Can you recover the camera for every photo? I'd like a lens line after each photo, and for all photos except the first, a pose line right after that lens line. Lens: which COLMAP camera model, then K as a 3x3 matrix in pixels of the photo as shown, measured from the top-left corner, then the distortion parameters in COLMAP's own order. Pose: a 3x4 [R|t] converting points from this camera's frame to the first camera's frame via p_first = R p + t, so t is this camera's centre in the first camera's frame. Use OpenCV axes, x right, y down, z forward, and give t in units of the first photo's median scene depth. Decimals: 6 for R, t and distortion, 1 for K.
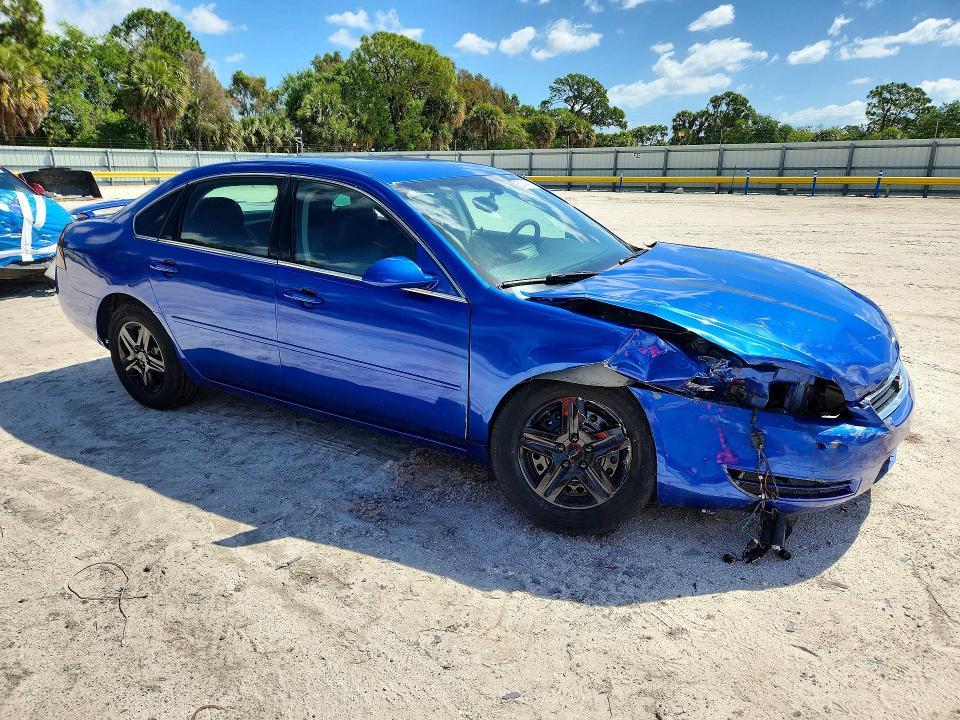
lens RADIAL K [[667.4, 0, 482.0], [0, 667.4, 355.2], [0, 0, 1]] dist [0.037927, -0.011218]
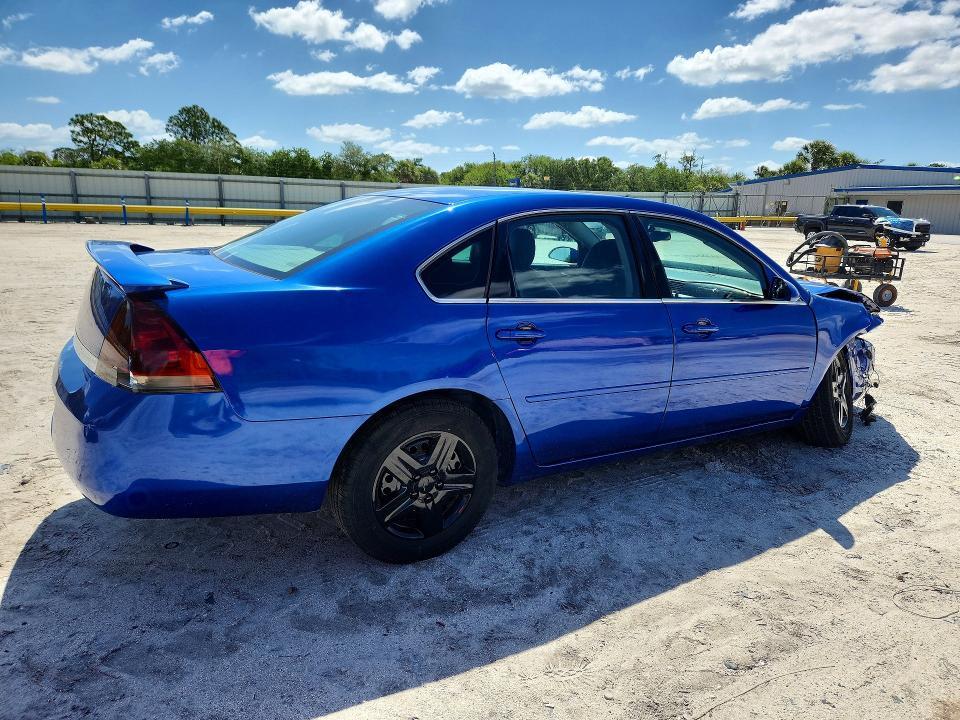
lens RADIAL K [[667.4, 0, 481.8], [0, 667.4, 365.0], [0, 0, 1]] dist [0.037927, -0.011218]
pose [[0.444119, -0.198608, 0.873678, -0.192280], [0.219098, 0.969591, 0.109036, -0.032436], [-0.868766, 0.142996, 0.474128, 0.115836]]
